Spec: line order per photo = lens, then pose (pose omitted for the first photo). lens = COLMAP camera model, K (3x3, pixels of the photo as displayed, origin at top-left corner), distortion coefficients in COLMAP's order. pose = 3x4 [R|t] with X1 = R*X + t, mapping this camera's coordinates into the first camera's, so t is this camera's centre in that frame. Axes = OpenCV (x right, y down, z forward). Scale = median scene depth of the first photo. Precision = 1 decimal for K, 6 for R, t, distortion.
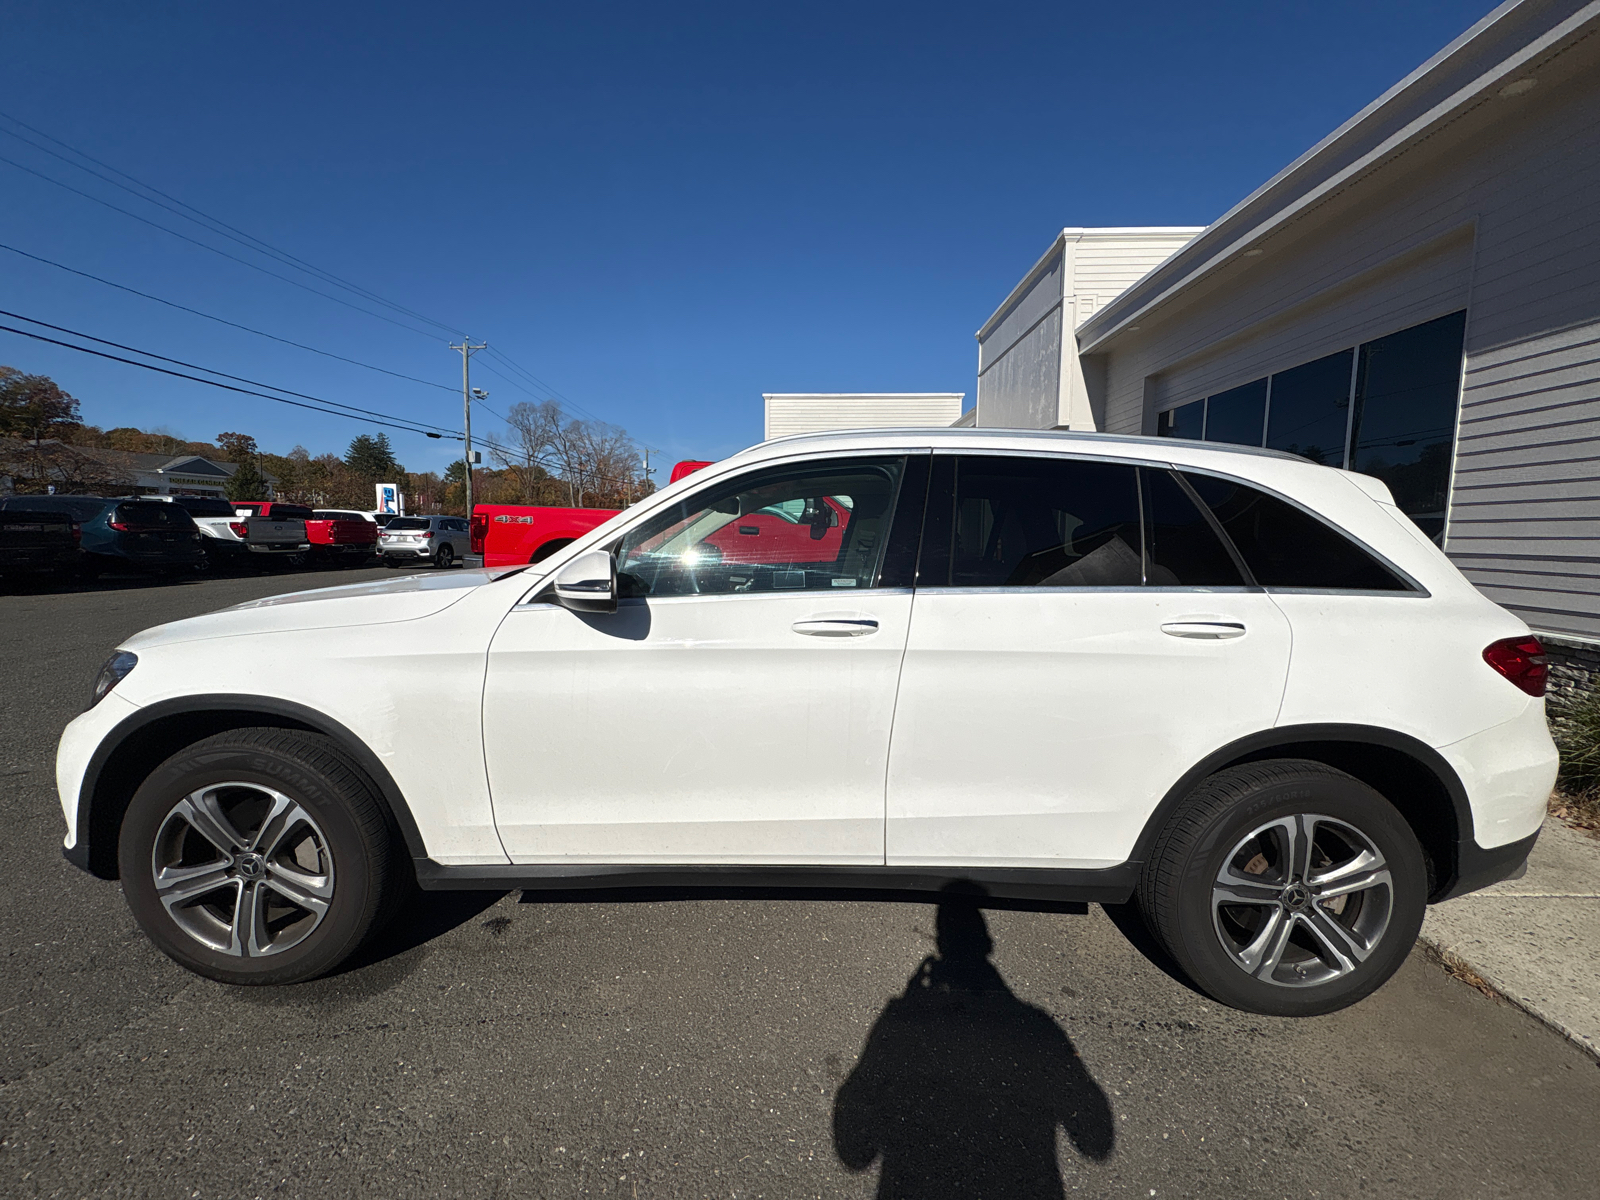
lens RADIAL K [[635.7, 0, 799.4], [0, 635.7, 600.2], [0, 0, 1]] dist [0.000303, -0.000218]
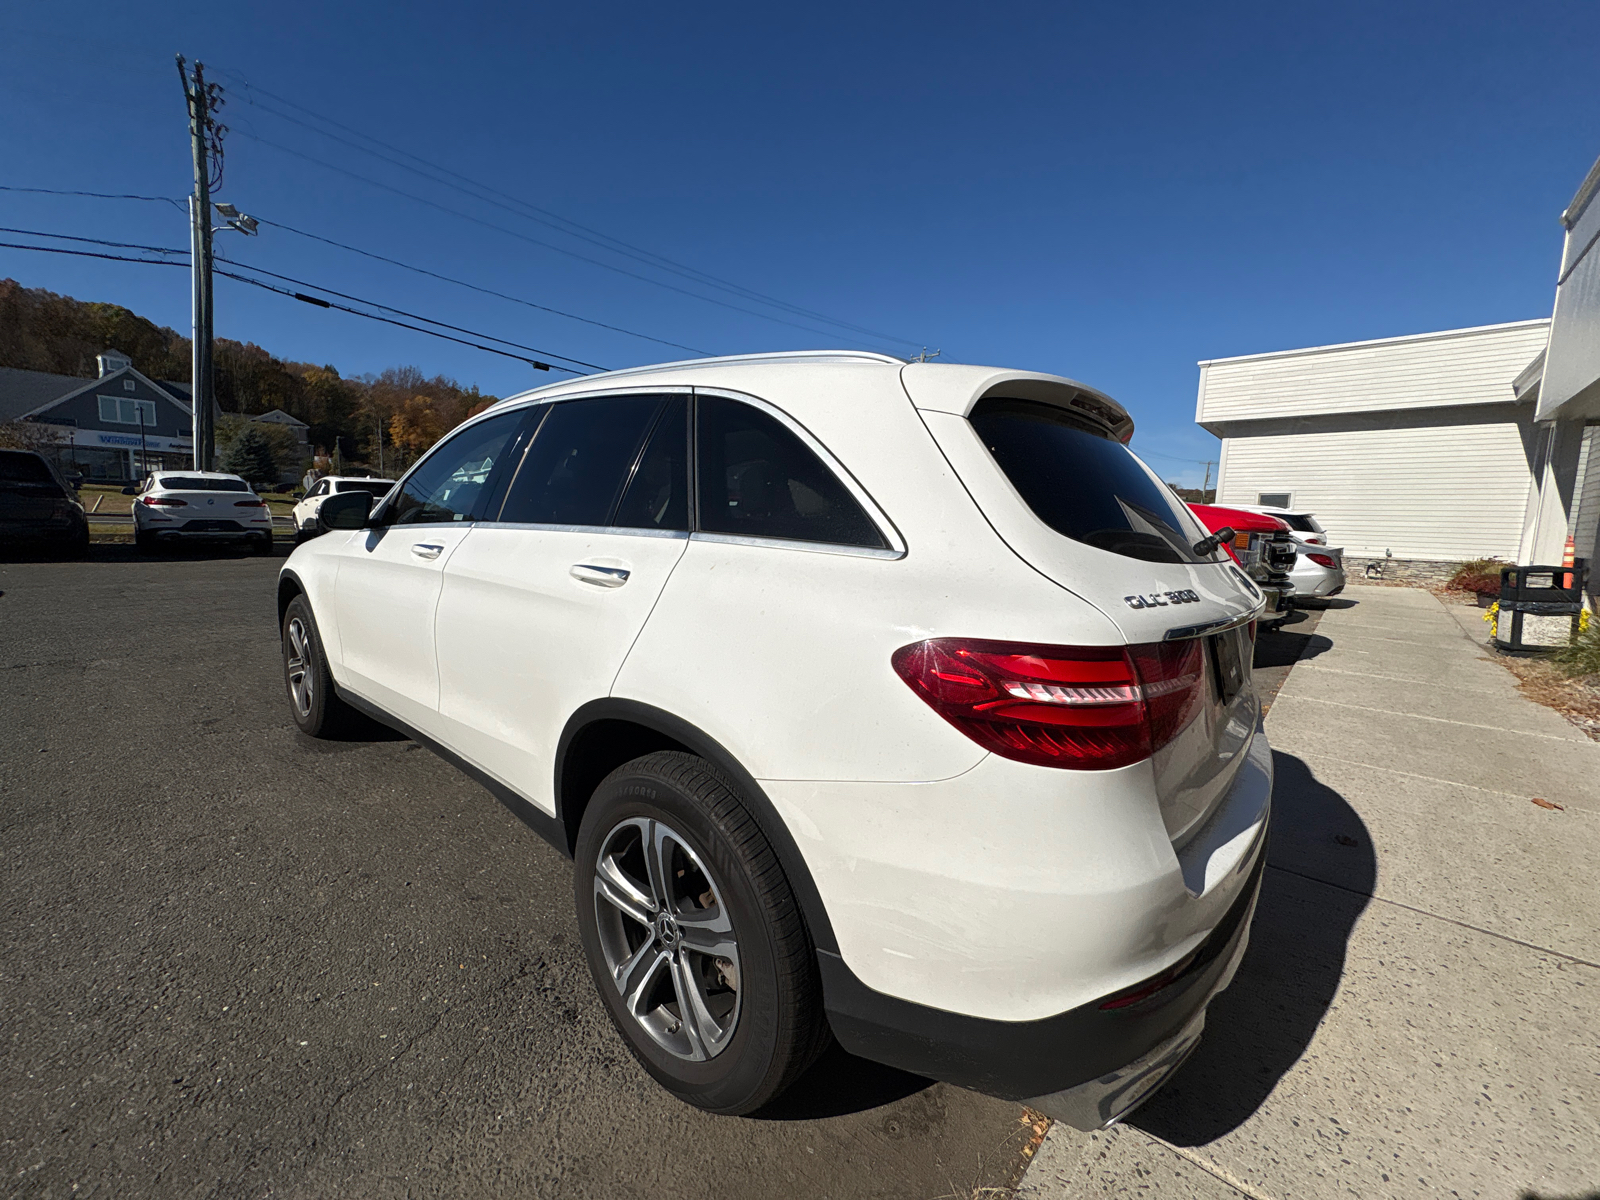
lens RADIAL K [[636.9, 0, 796.6], [0, 636.9, 600.4], [0, 0, 1]] dist [0.000604, -0.000388]
pose [[0.759081, 0.099802, -0.643300, 0.220703], [-0.096762, 0.994499, 0.040109, 0.003111], [0.643764, 0.031801, 0.764563, 0.079938]]
